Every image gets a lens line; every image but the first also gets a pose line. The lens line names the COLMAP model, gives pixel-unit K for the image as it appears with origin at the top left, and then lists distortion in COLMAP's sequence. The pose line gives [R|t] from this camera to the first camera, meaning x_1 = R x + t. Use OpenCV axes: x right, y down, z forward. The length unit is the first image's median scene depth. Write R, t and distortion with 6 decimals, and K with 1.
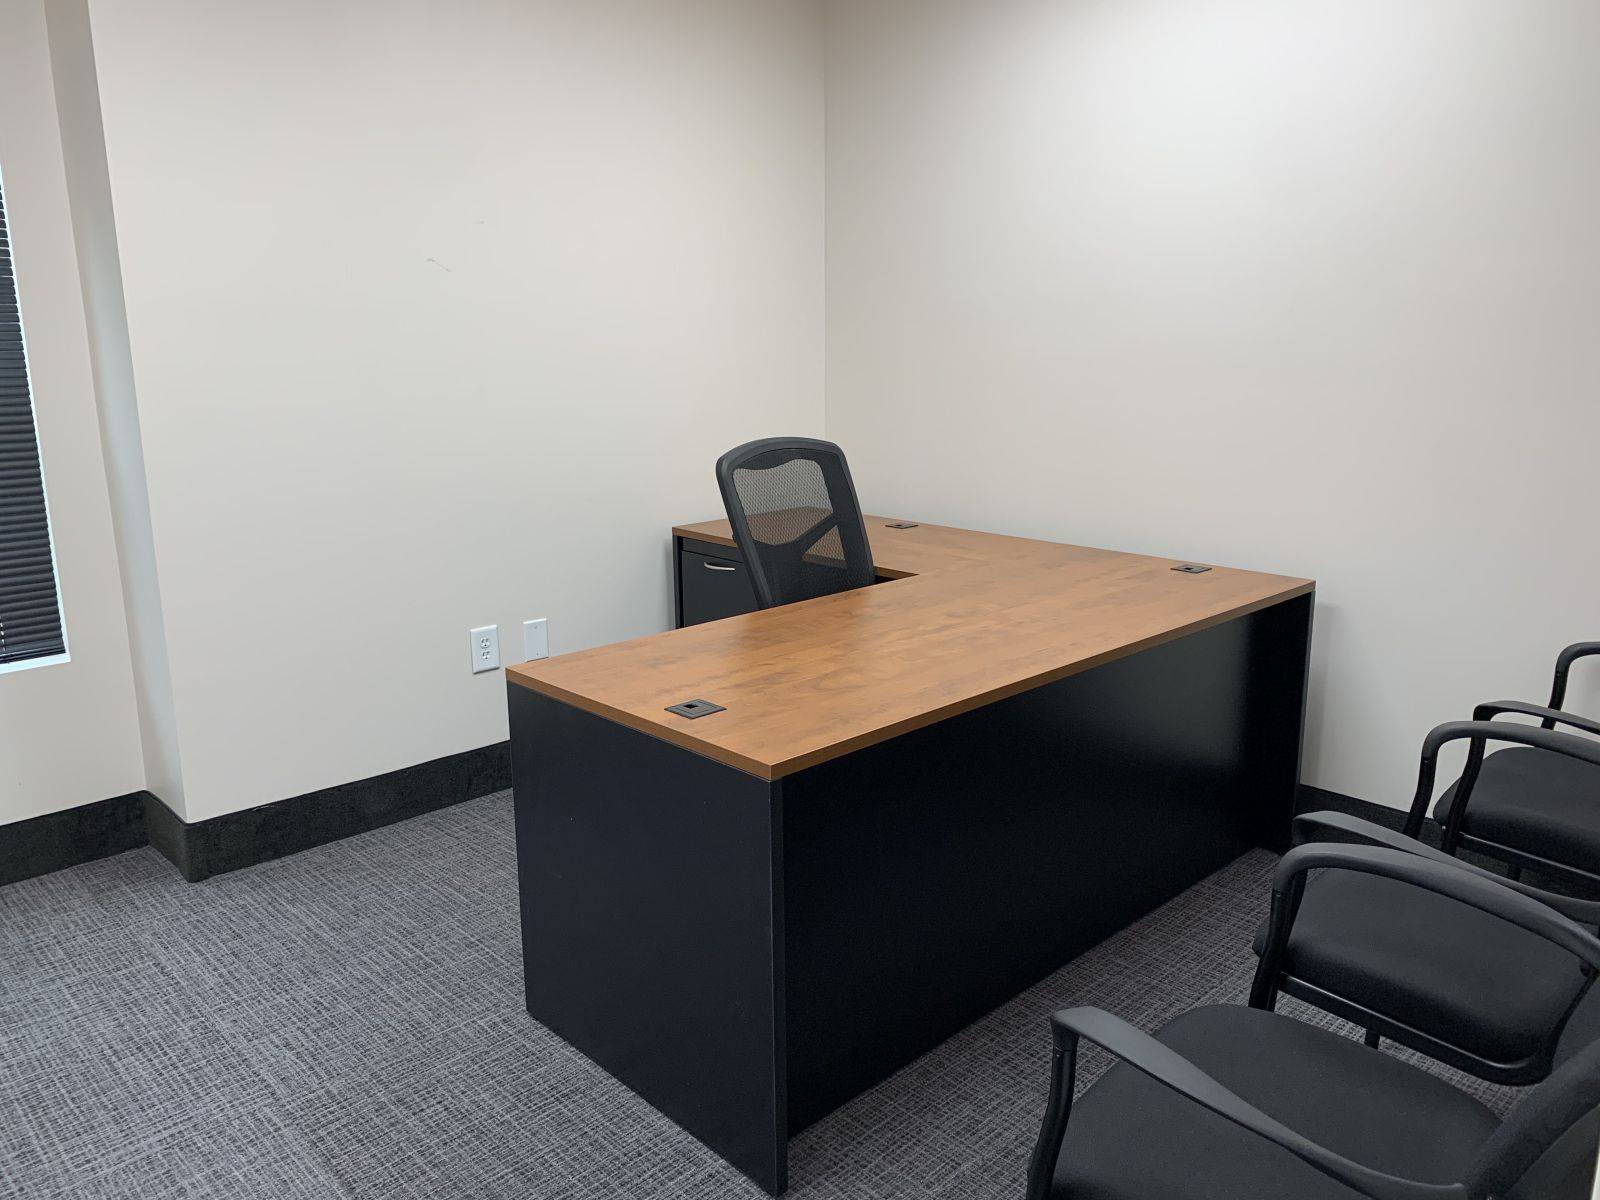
lens RADIAL K [[1206.9, 0, 801.7], [0, 1206.9, 593.1], [0, 0, 1]] dist [0.010267, -0.003808]
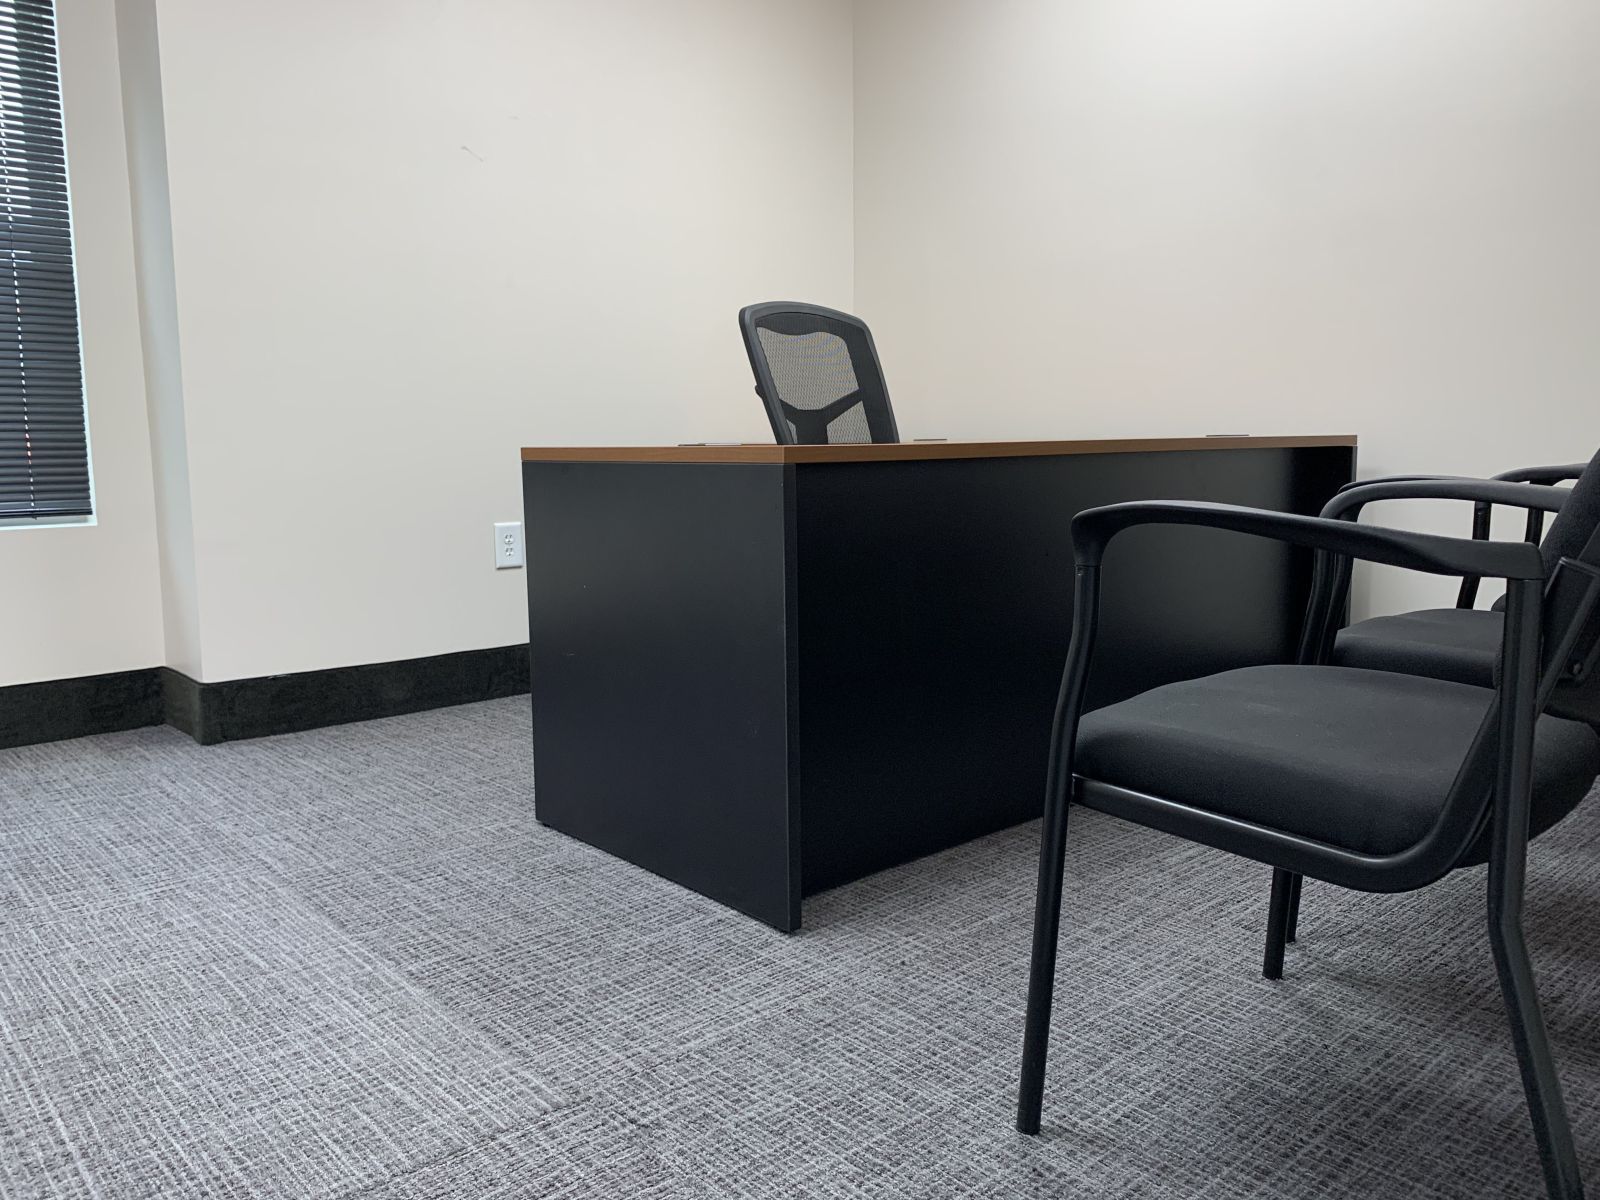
lens RADIAL K [[1210.9, 0, 800.0], [0, 1210.9, 600.0], [0, 0, 1]] dist [0.004374, -0.004231]
pose [[0.999401, 0.000210, -0.034612, 0.013908], [-0.003389, 0.995770, -0.091814, 0.229780], [0.034446, 0.091876, 0.995174, 0.030020]]
